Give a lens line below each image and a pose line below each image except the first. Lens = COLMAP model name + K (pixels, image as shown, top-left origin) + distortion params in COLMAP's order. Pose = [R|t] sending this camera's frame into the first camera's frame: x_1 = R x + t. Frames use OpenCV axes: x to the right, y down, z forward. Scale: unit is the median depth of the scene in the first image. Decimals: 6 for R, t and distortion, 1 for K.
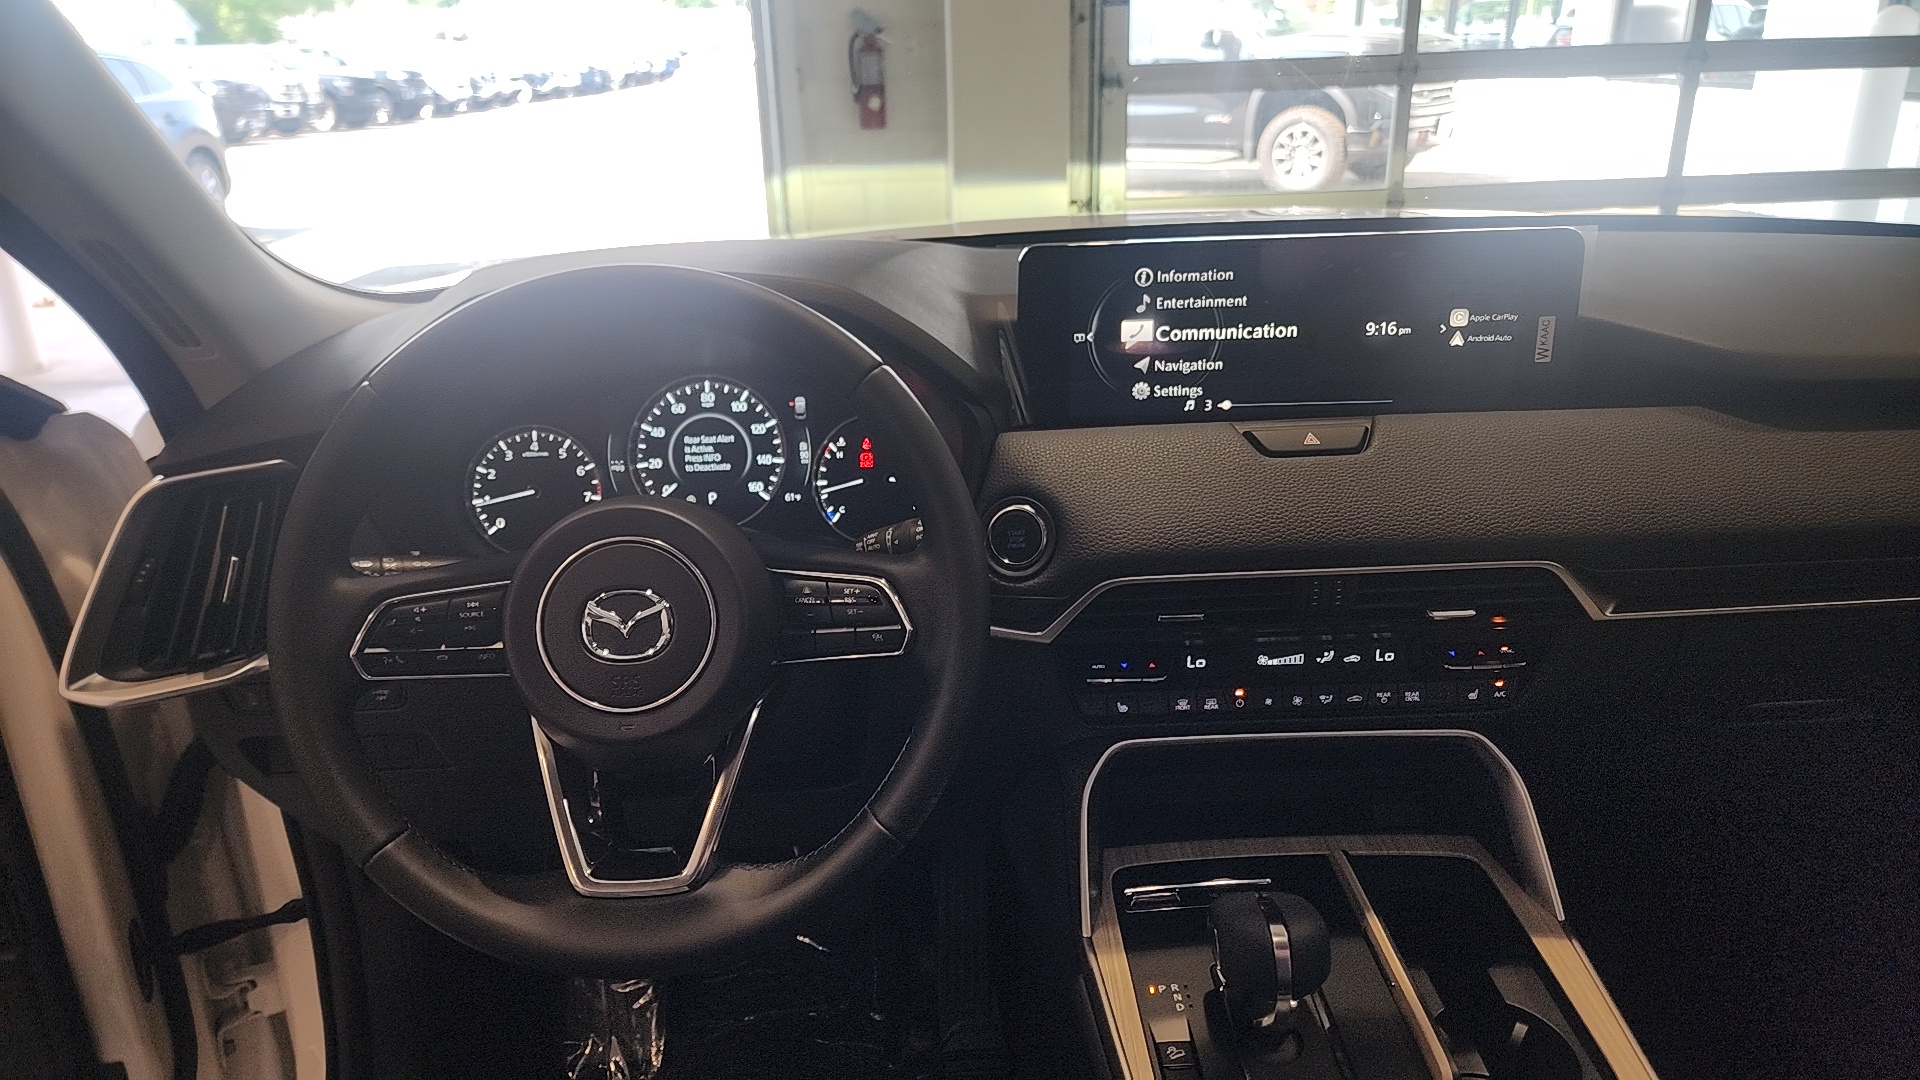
lens RADIAL K [[1286.7, 0, 958.4], [0, 1286.7, 553.1], [0, 0, 1]] dist [0.062742, -0.052579]
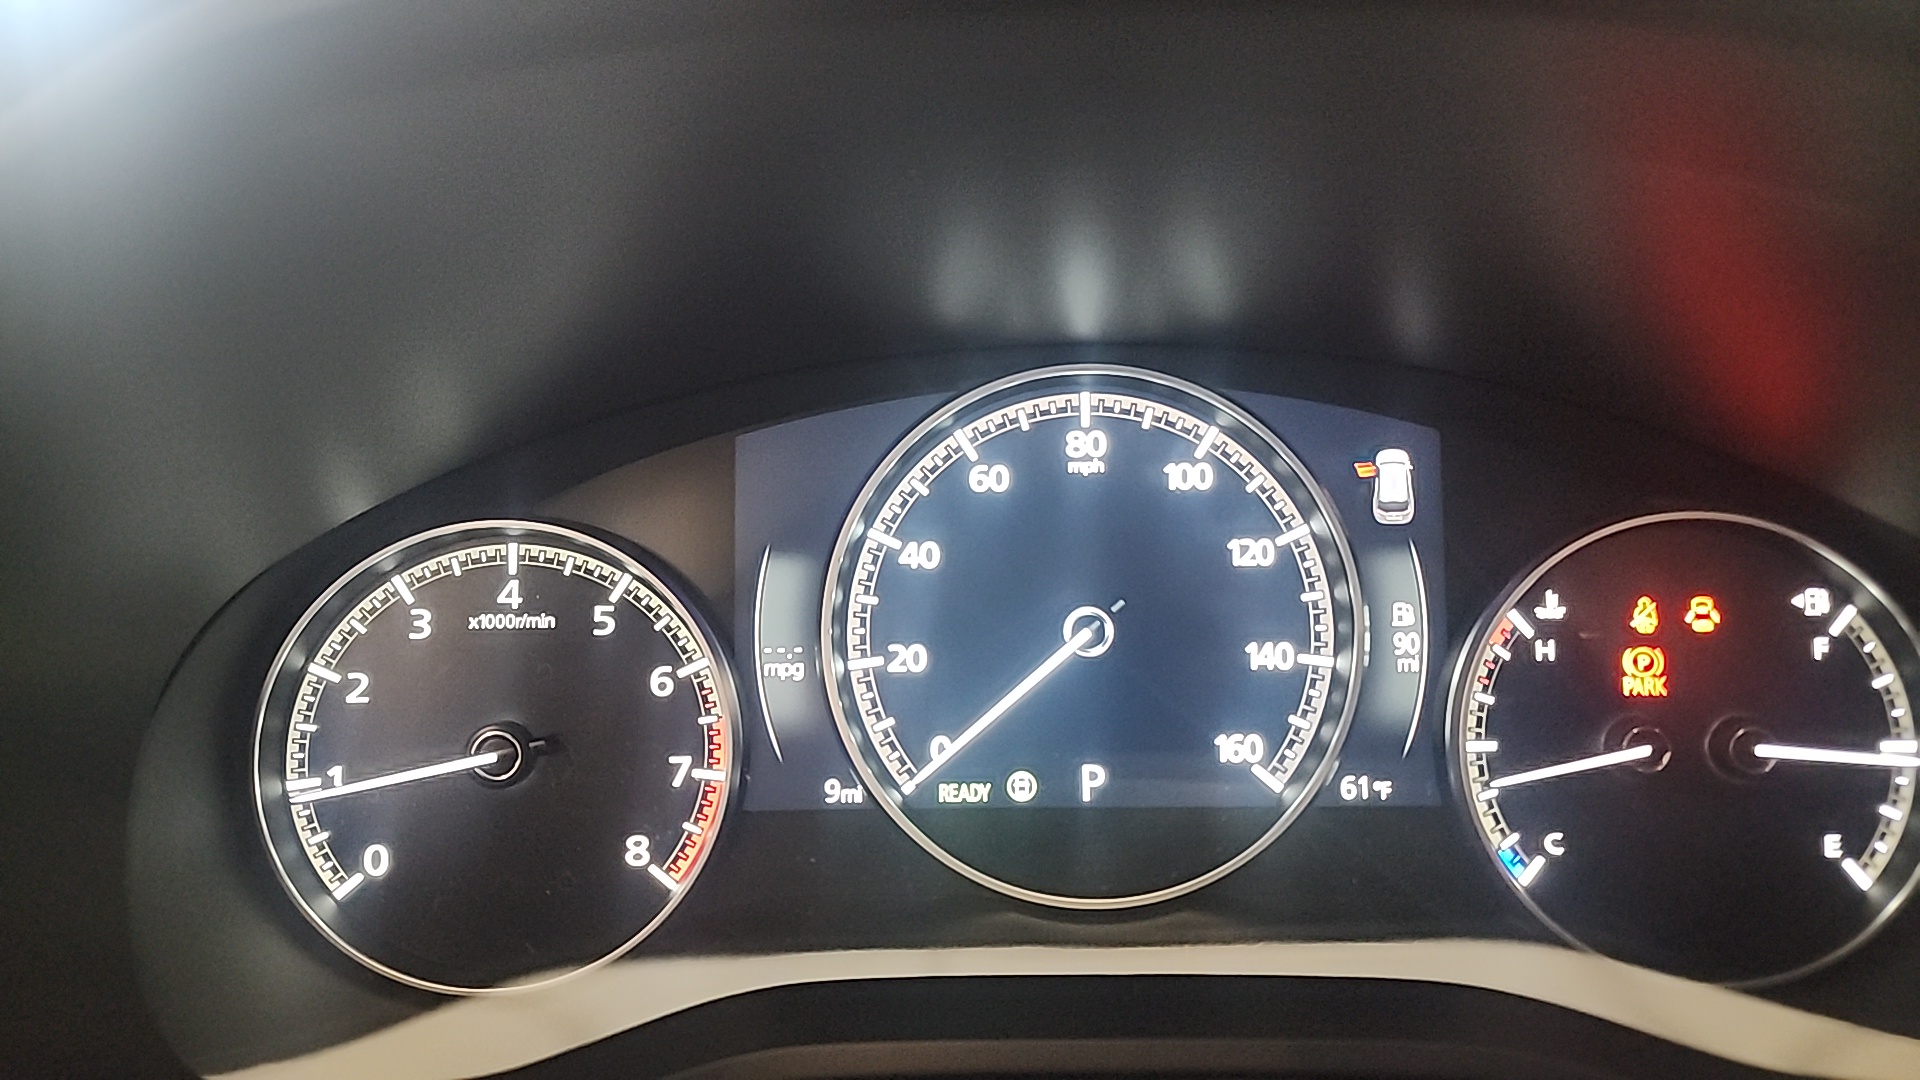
lens RADIAL K [[1286.7, 0, 957.6], [0, 1286.7, 548.6], [0, 0, 1]] dist [0.062742, -0.052579]
pose [[0.998001, 0.028750, -0.056283, -0.207381], [-0.031925, 0.997900, -0.056362, -0.078676], [0.054544, 0.058046, 0.996823, 0.703773]]
